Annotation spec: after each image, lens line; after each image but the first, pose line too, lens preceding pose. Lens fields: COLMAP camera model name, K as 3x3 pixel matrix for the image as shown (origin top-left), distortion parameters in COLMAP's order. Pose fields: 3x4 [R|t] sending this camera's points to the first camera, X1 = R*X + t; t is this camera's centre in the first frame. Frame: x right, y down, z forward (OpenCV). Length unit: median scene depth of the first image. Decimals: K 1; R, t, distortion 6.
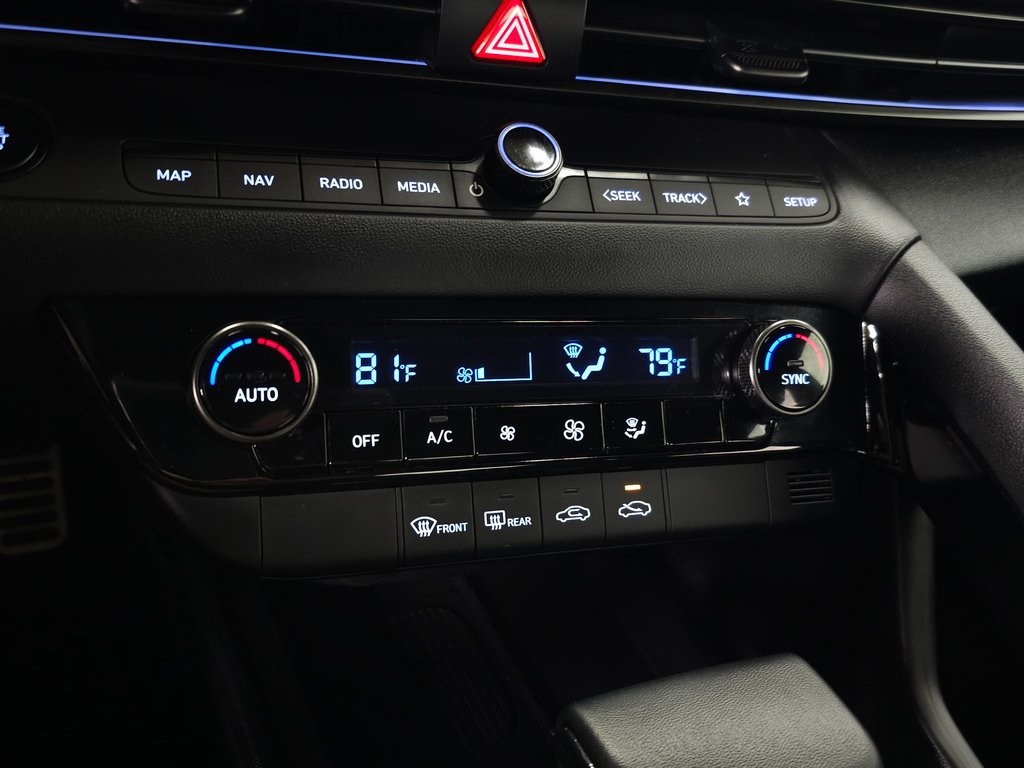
lens RADIAL K [[897.1, 0, 512.5], [0, 897.1, 380.0], [0, 0, 1]] dist [0.097610, -0.183774]
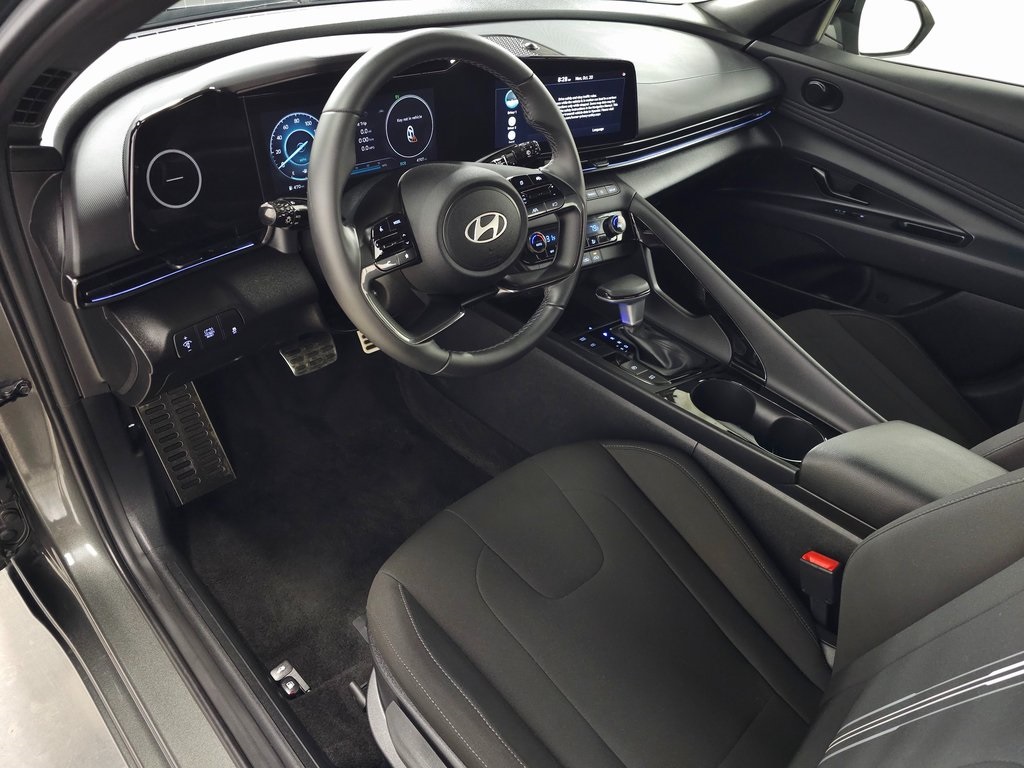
lens RADIAL K [[662.7, 0, 512.0], [0, 662.7, 384.0], [0, 0, 1]] dist [0.003253, -0.000313]
pose [[0.952247, -0.242181, 0.185942, -1.237496], [0.217578, 0.965477, 0.143229, 0.200757], [-0.214210, -0.095932, 0.972065, -2.727825]]
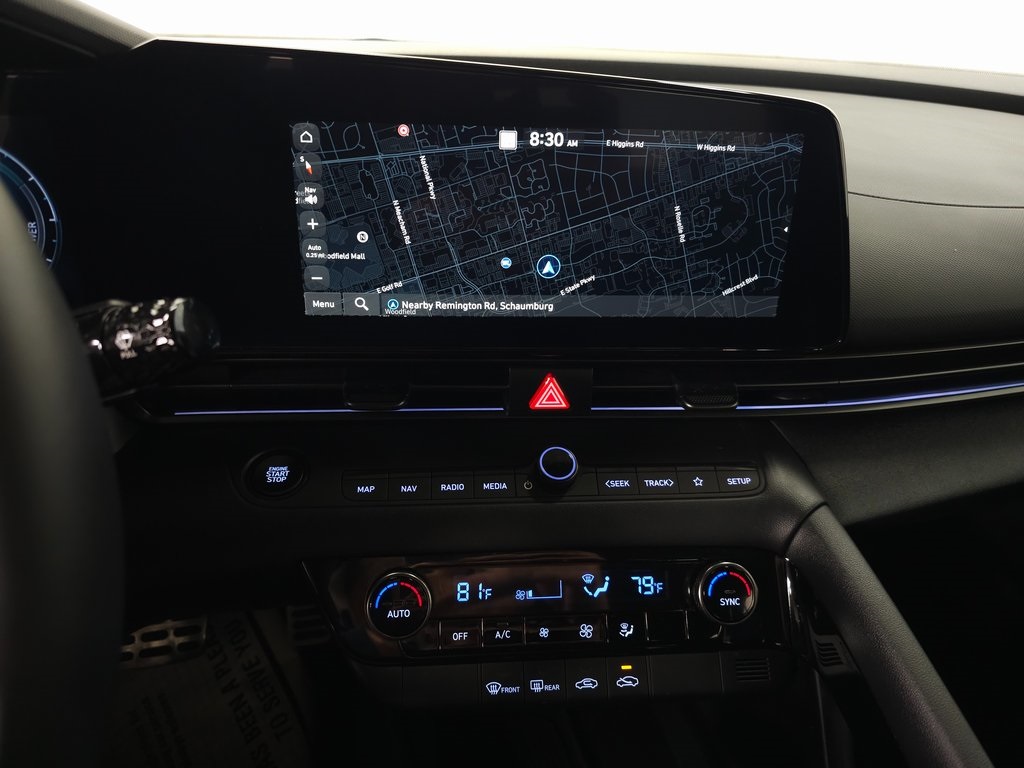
lens RADIAL K [[696.8, 0, 512.2], [0, 696.8, 381.4], [0, 0, 1]] dist [0.044240, -0.050656]
pose [[0.970657, -0.026410, -0.239015, 0.257459], [-0.007487, 0.990149, -0.139815, -0.218712], [0.240353, 0.137502, 0.960897, -0.342789]]
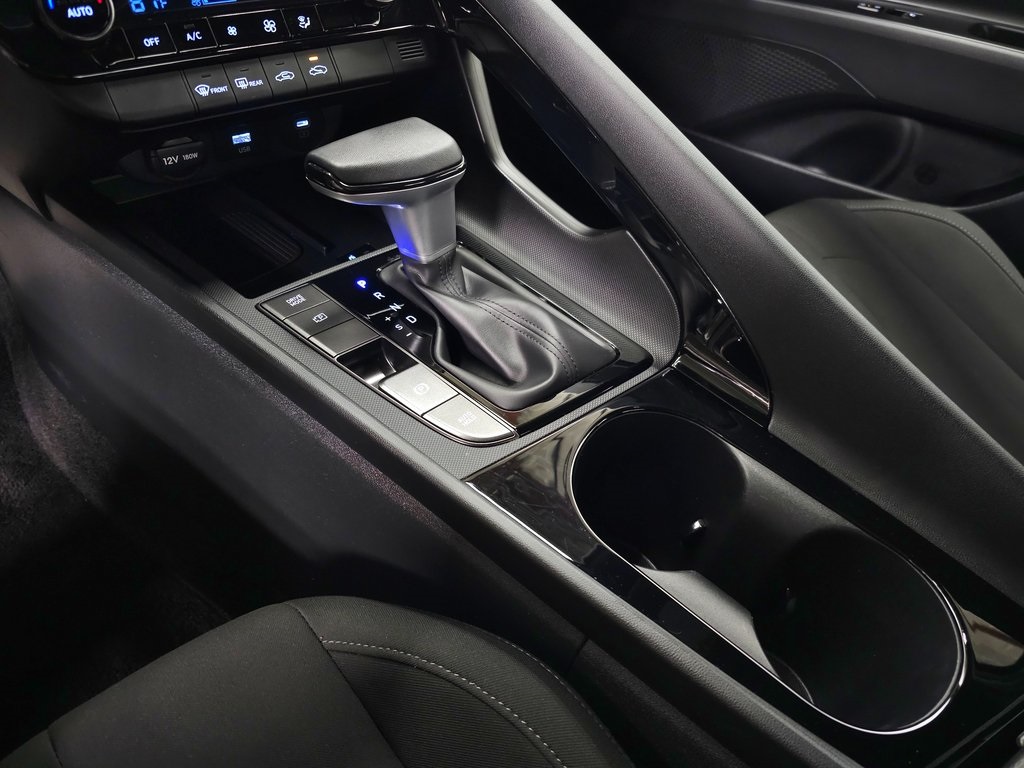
lens RADIAL K [[696.8, 0, 512.2], [0, 696.8, 381.4], [0, 0, 1]] dist [0.044240, -0.050656]
pose [[0.918758, -0.308957, 0.245823, -0.052006], [0.224808, 0.921199, 0.317575, 0.374047], [-0.324569, -0.236511, 0.915815, -0.623250]]
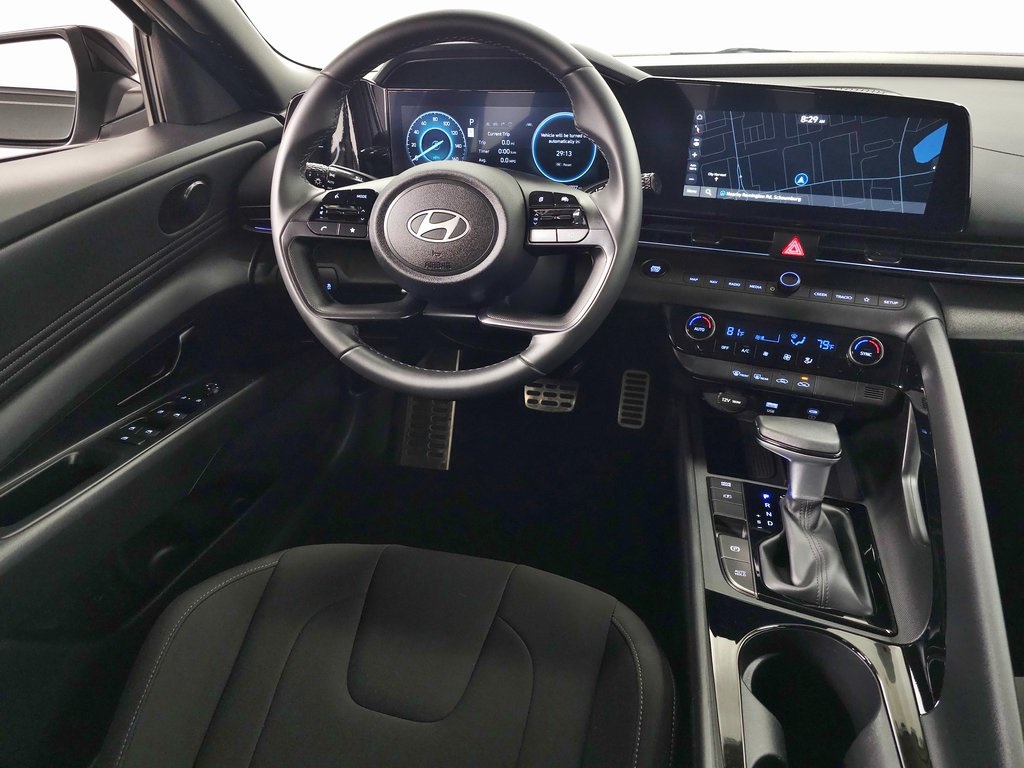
lens RADIAL K [[674.1, 0, 505.0], [0, 674.1, 384.5], [0, 0, 1]] dist [0.052244, -0.083586]
pose [[0.760149, 0.156985, -0.630499, 0.915544], [-0.226317, 0.973578, -0.030447, 0.488007], [0.609060, 0.165837, 0.775593, -1.702507]]
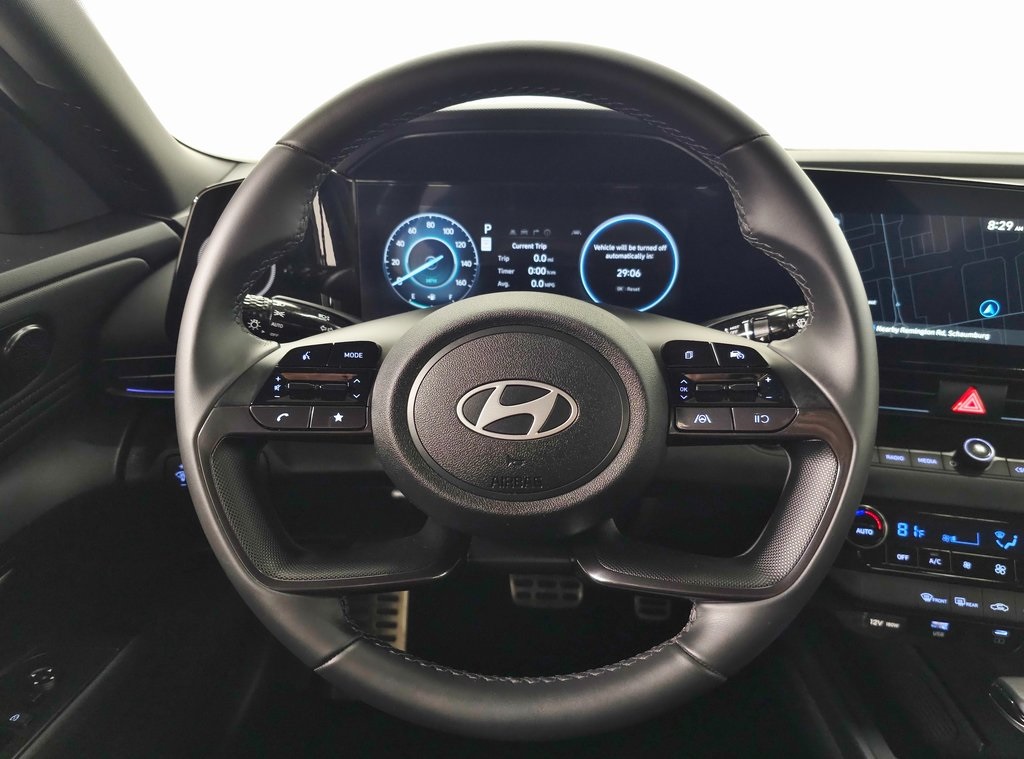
lens RADIAL K [[701.2, 0, 503.8], [0, 701.2, 378.9], [0, 0, 1]] dist [0.025069, -0.039775]
pose [[0.859577, 0.022716, -0.510501, -0.118117], [-0.158286, 0.961713, -0.223727, 0.190528], [0.485873, 0.273115, 0.830262, -1.247720]]
